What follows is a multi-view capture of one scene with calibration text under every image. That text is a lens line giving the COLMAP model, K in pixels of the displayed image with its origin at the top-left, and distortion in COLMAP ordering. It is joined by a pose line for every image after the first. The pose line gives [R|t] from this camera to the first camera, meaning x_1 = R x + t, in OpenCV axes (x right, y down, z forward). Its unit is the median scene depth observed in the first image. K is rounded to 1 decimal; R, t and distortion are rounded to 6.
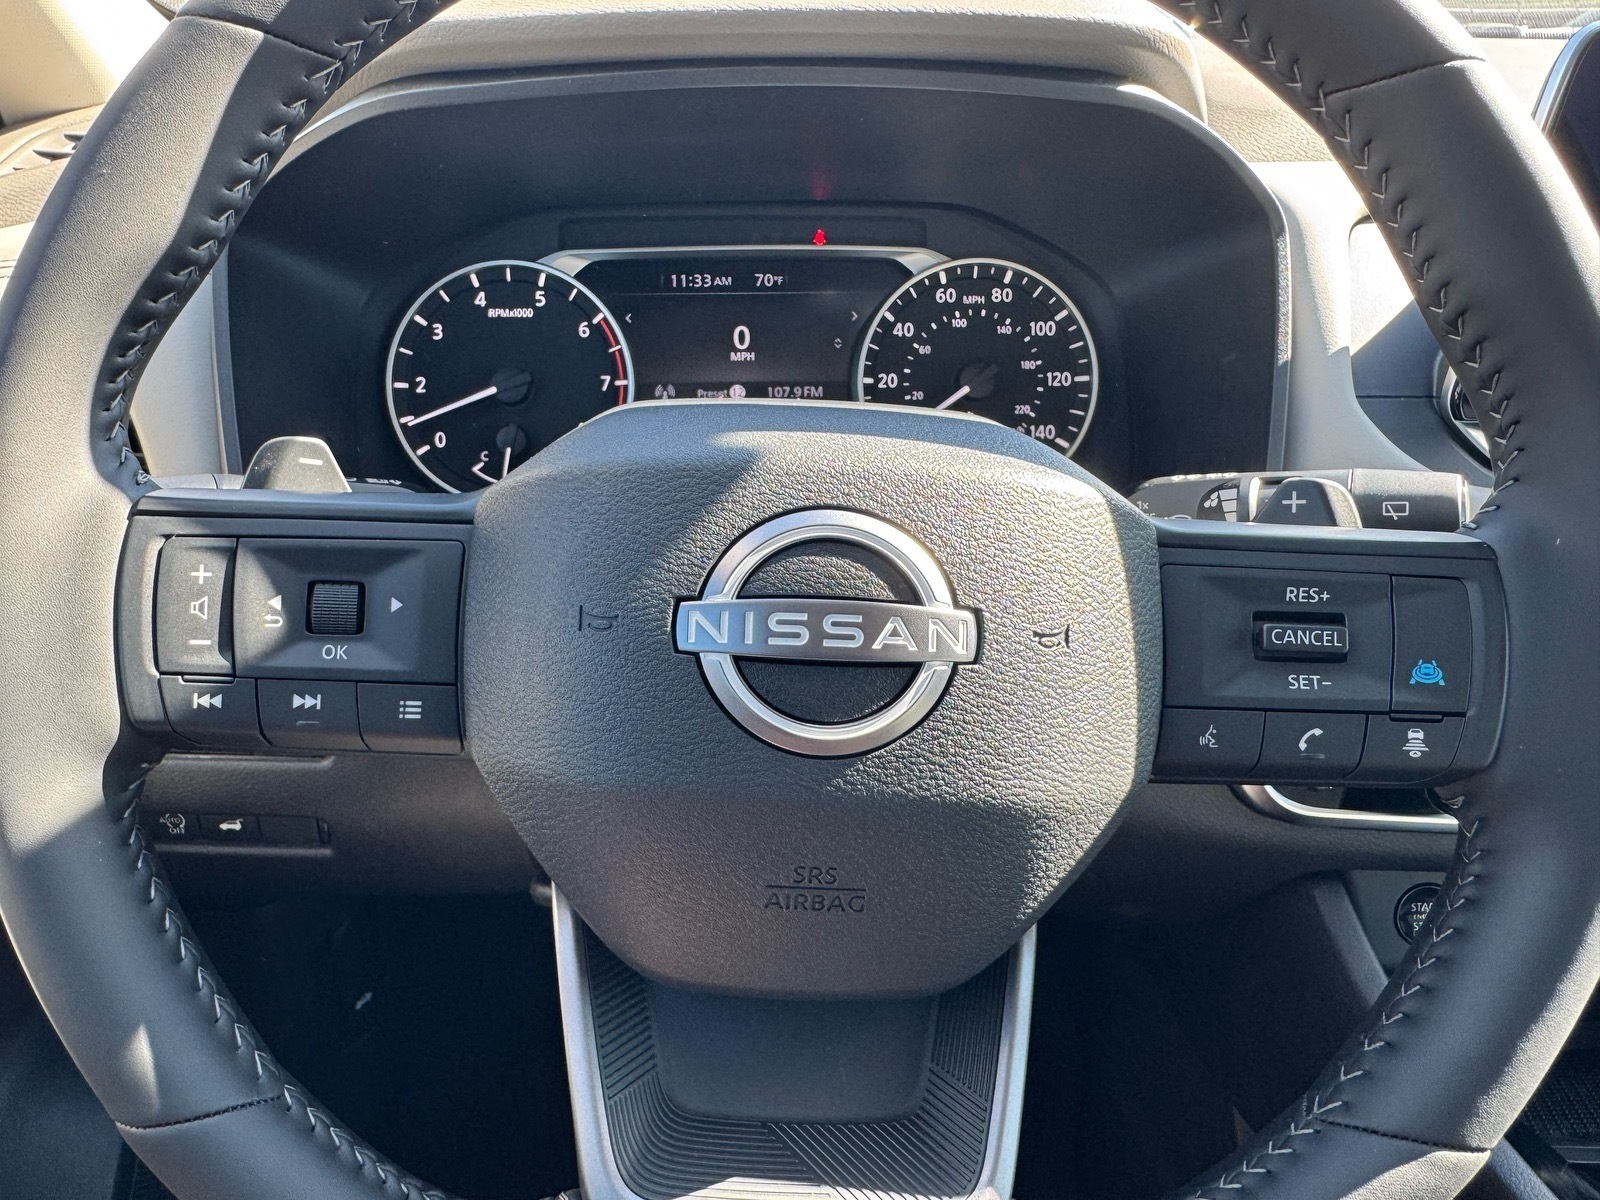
lens RADIAL K [[1145.4, 0, 726.0], [0, 1145.4, 603.5], [0, 0, 1]] dist [0.000939, -0.003993]
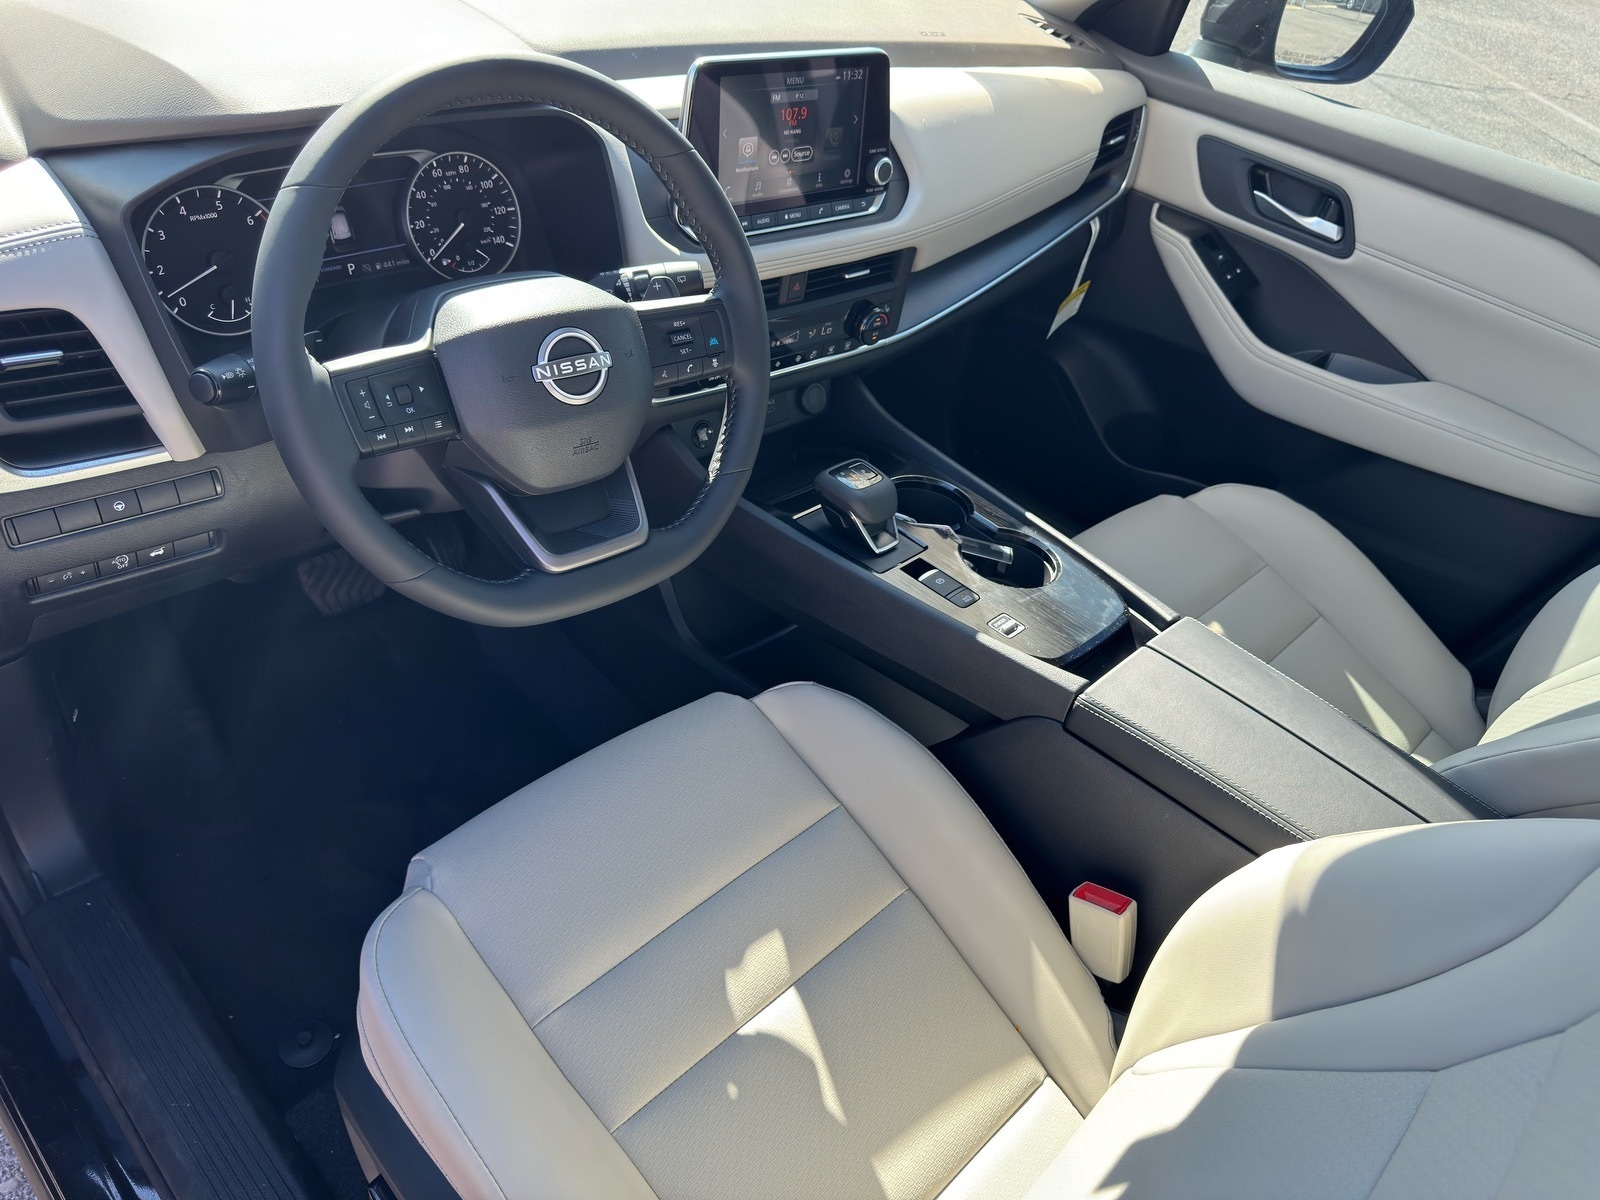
lens RADIAL K [[1153.3, 0, 800.0], [0, 1153.3, 600.0], [0, 0, 1]] dist [0.000322, -0.000990]
pose [[0.726517, -0.339837, 0.597230, -0.752168], [0.156264, 0.928080, 0.338007, -0.168799], [-0.669145, -0.152242, 0.727370, -0.886890]]
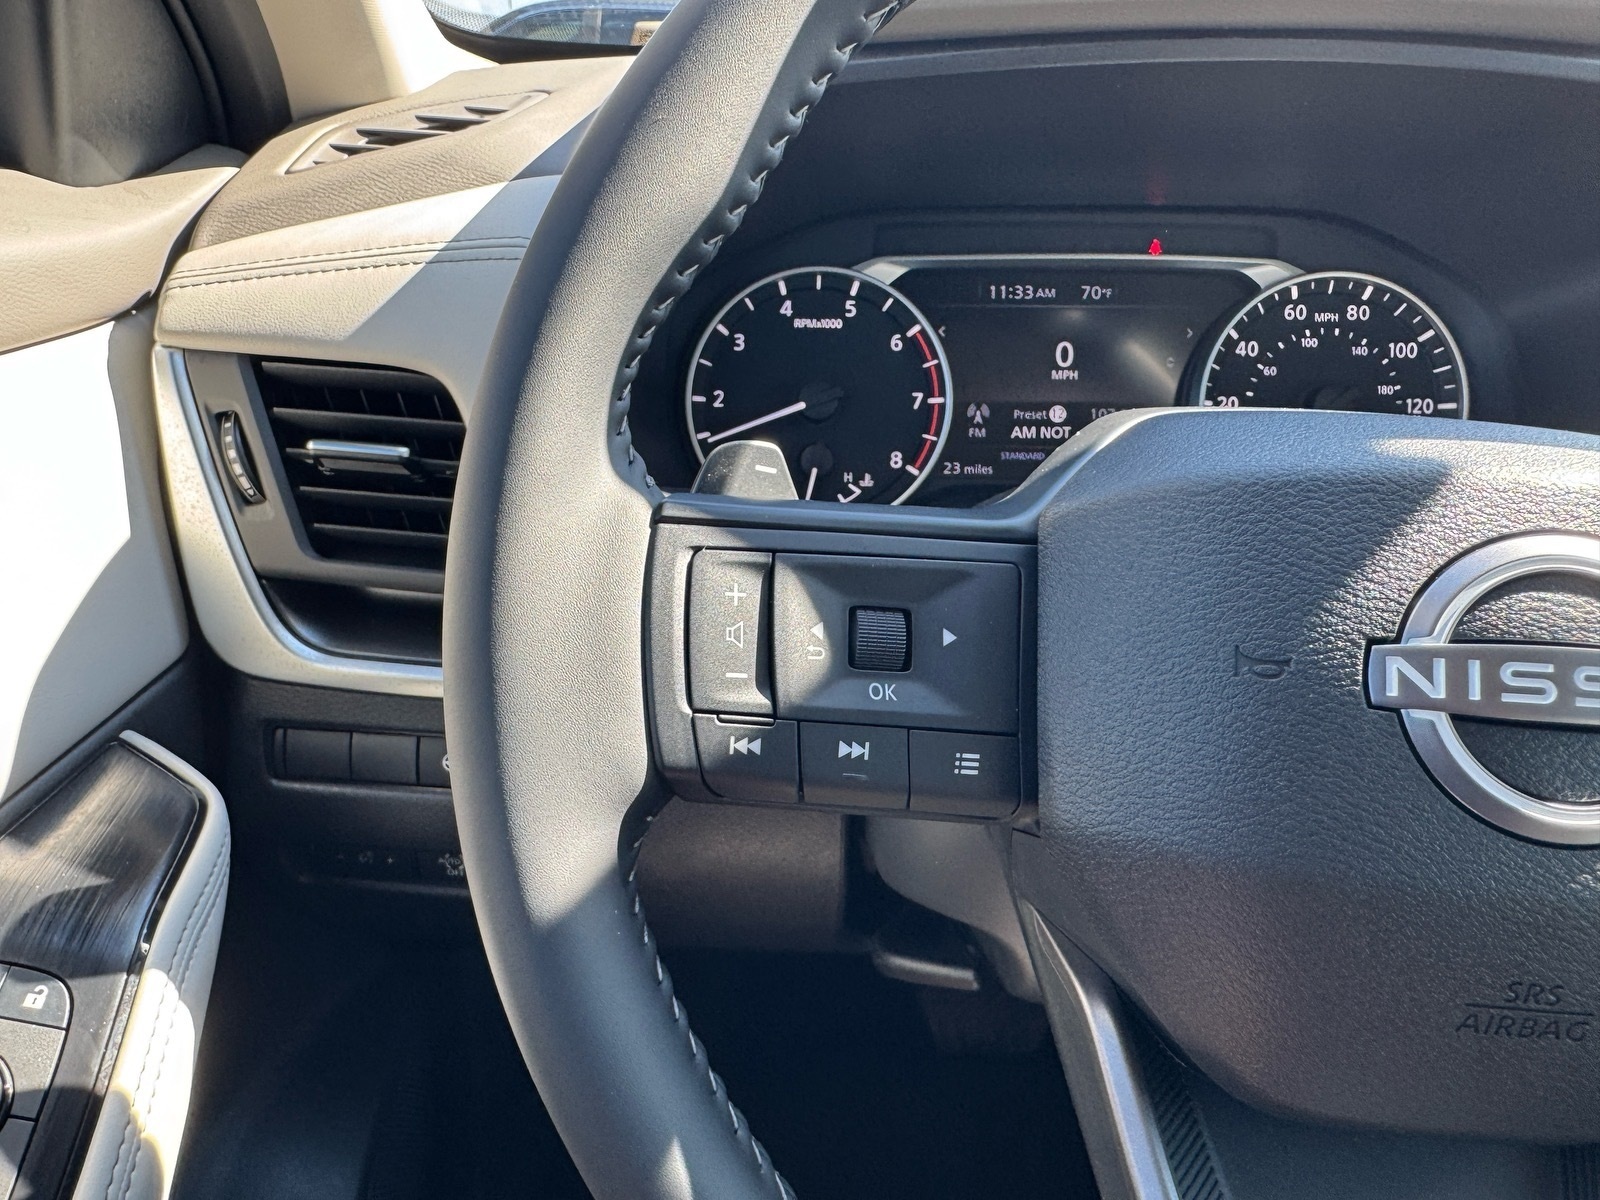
lens RADIAL K [[1145.4, 0, 726.0], [0, 1145.4, 603.5], [0, 0, 1]] dist [0.000939, -0.003993]
pose [[0.998243, 0.028040, -0.052190, -0.208884], [-0.029696, 0.999071, -0.031241, 0.003808], [0.051266, 0.032736, 0.998148, 0.079138]]
